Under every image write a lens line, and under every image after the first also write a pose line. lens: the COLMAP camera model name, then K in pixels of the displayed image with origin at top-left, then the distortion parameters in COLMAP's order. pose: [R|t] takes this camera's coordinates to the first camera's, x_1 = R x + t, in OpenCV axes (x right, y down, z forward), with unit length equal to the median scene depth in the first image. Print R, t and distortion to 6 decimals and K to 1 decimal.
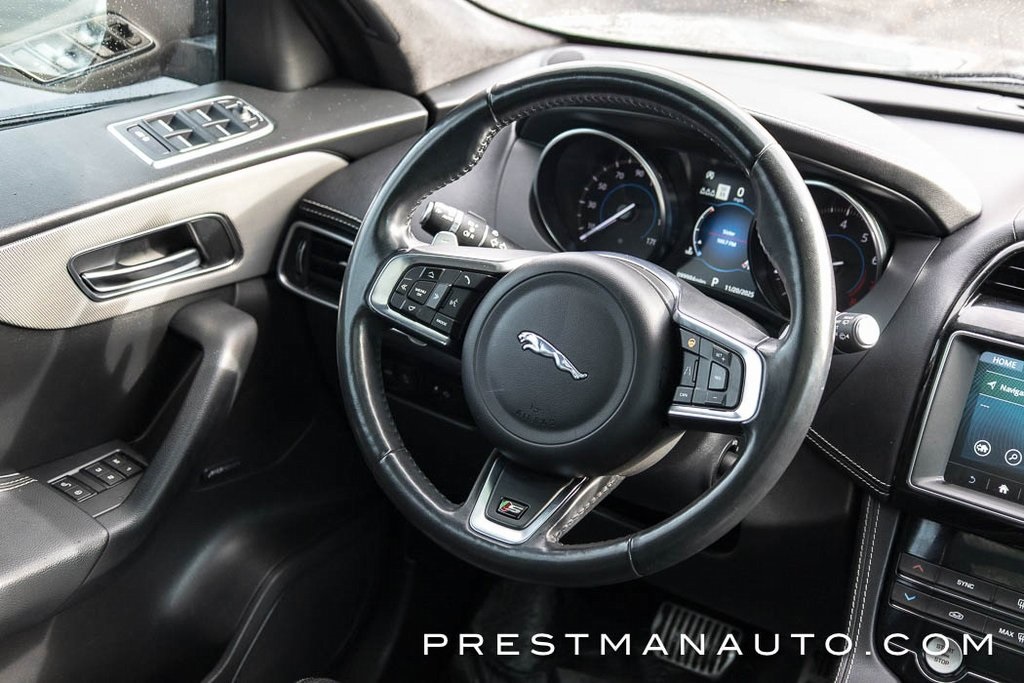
lens RADIAL K [[1480.4, 0, 512.0], [0, 1480.4, 341.5], [0, 0, 1]] dist [0.016904, 0.093321]
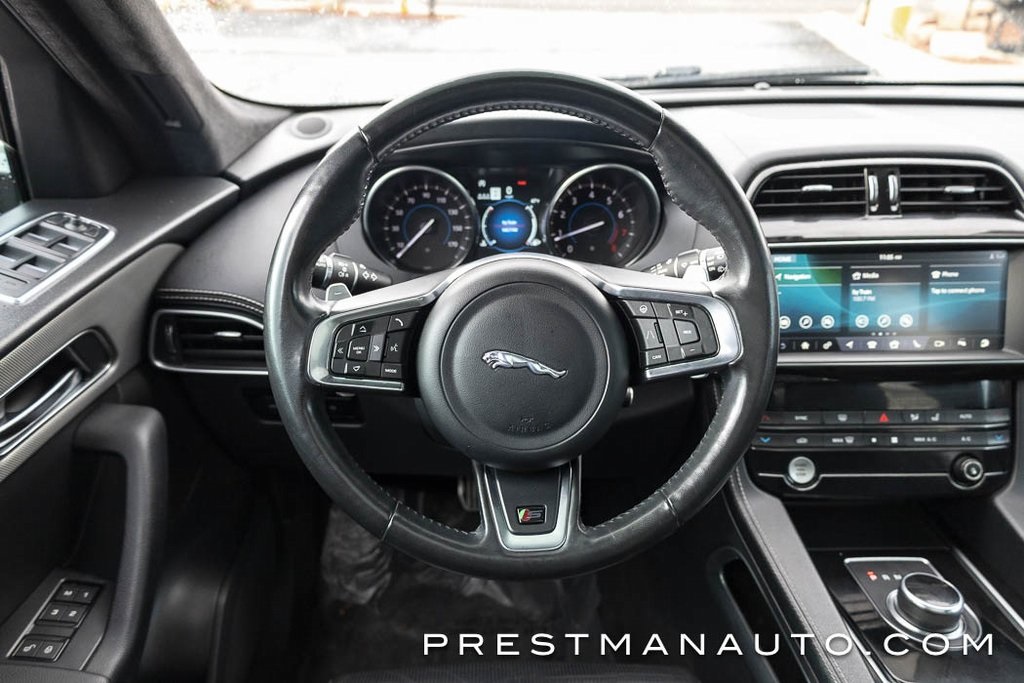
lens RADIAL K [[721.0, 0, 512.0], [0, 721.0, 341.5], [0, 0, 1]] dist [0.076009, -0.031698]
pose [[0.854407, -0.322169, 0.407672, -0.155287], [0.277781, 0.946260, 0.165618, -0.079431], [-0.439121, -0.028262, 0.897984, 0.407334]]
